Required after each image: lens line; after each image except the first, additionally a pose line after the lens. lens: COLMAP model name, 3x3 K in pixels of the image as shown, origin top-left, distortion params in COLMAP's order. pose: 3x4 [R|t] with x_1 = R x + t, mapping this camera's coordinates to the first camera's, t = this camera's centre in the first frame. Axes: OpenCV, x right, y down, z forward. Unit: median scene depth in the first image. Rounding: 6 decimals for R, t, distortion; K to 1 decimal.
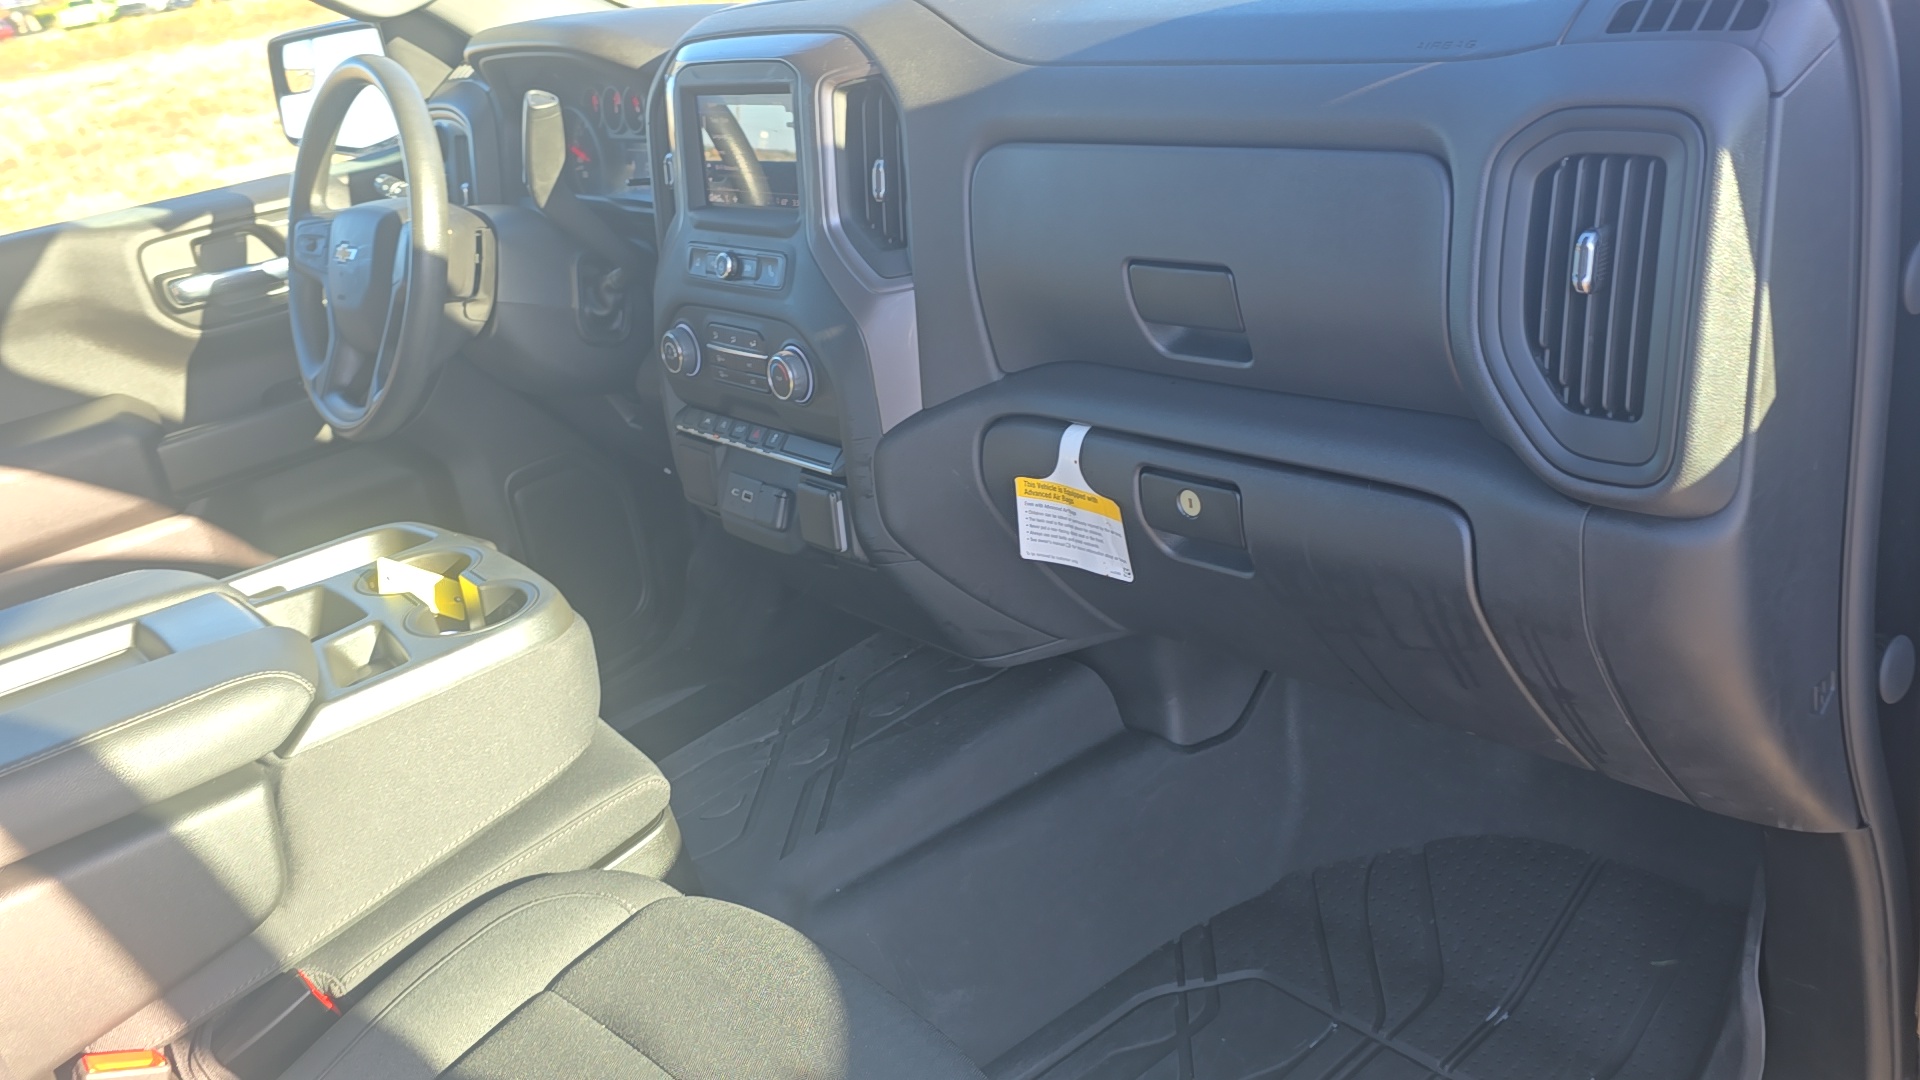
lens RADIAL K [[1618.5, 0, 965.2], [0, 1618.5, 556.0], [0, 0, 1]] dist [-0.010231, 0.003901]
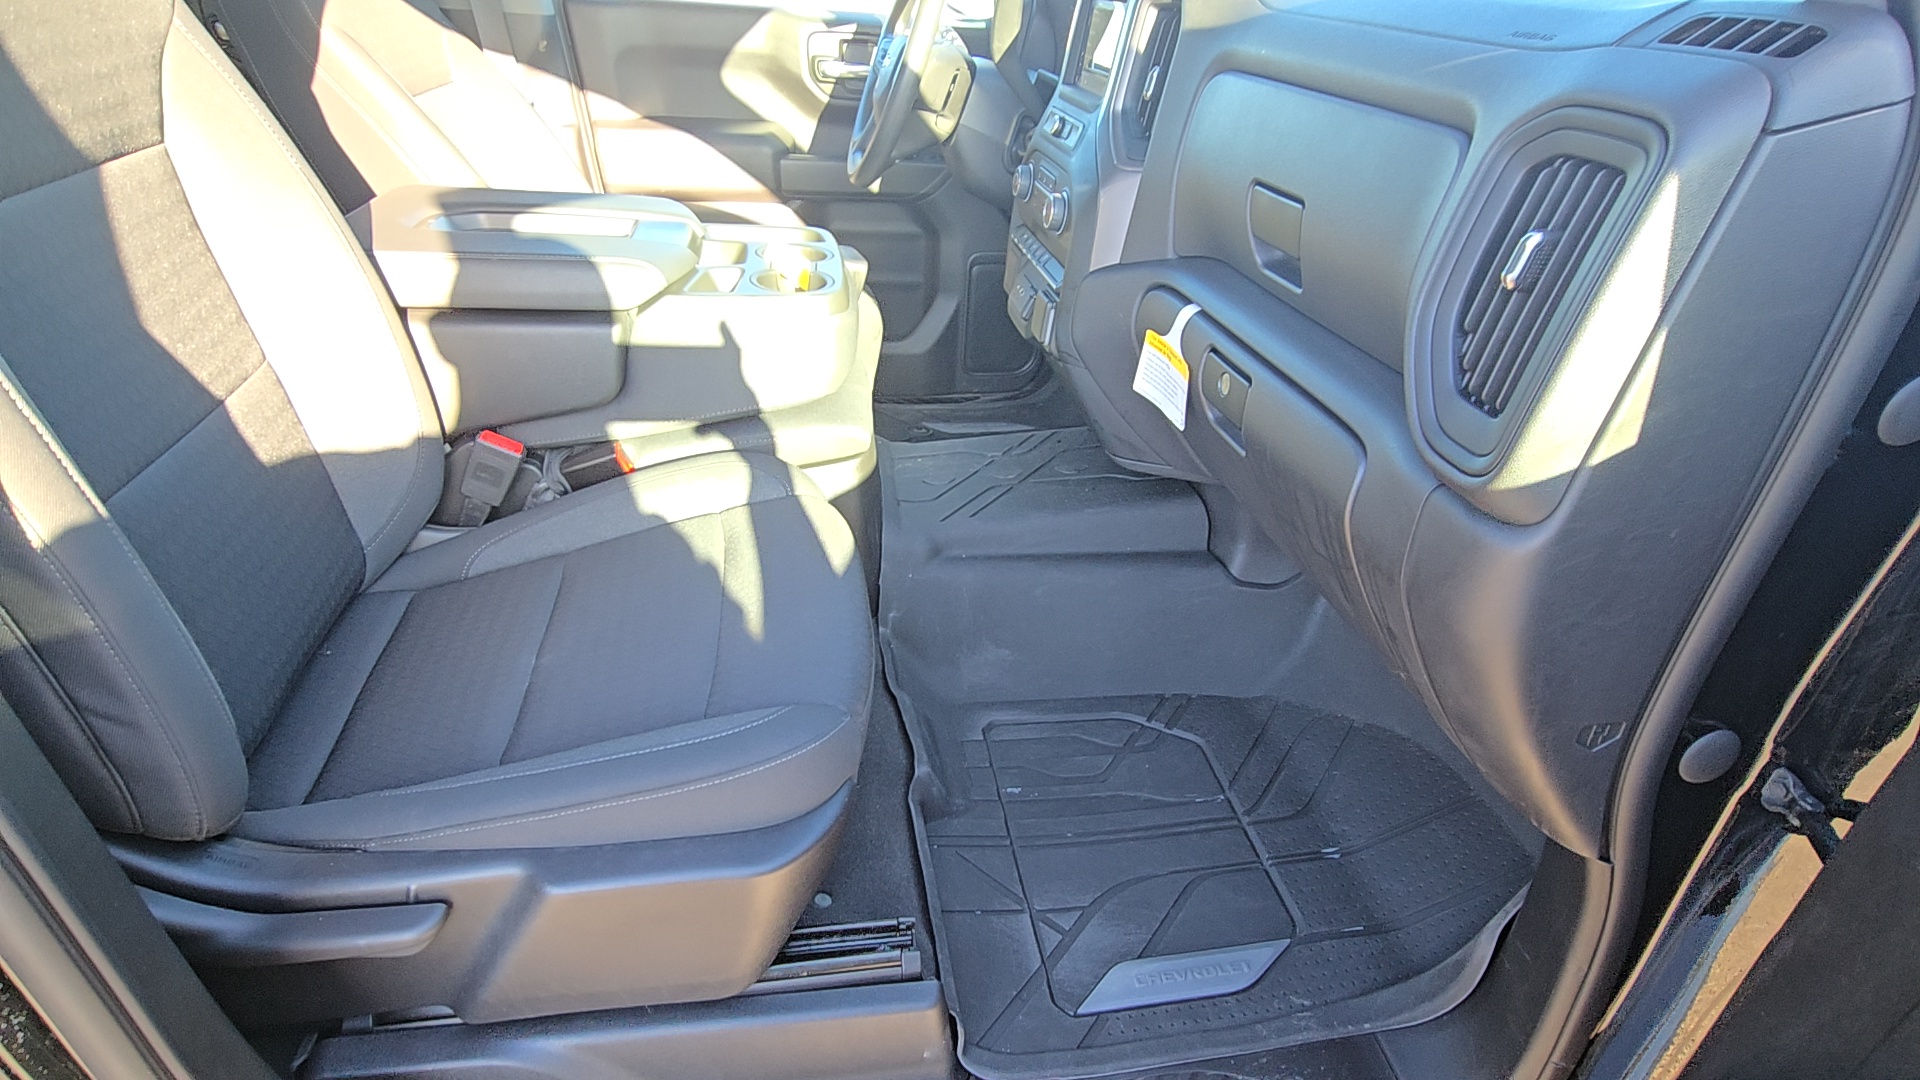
lens RADIAL K [[978.7, 0, 964.5], [0, 978.7, 553.0], [0, 0, 1]] dist [-0.004443, 0.002975]
pose [[0.842976, 0.433458, -0.318599, 0.233905], [-0.372944, 0.897711, 0.234579, -0.015071], [0.387690, -0.078925, 0.918405, 0.164290]]
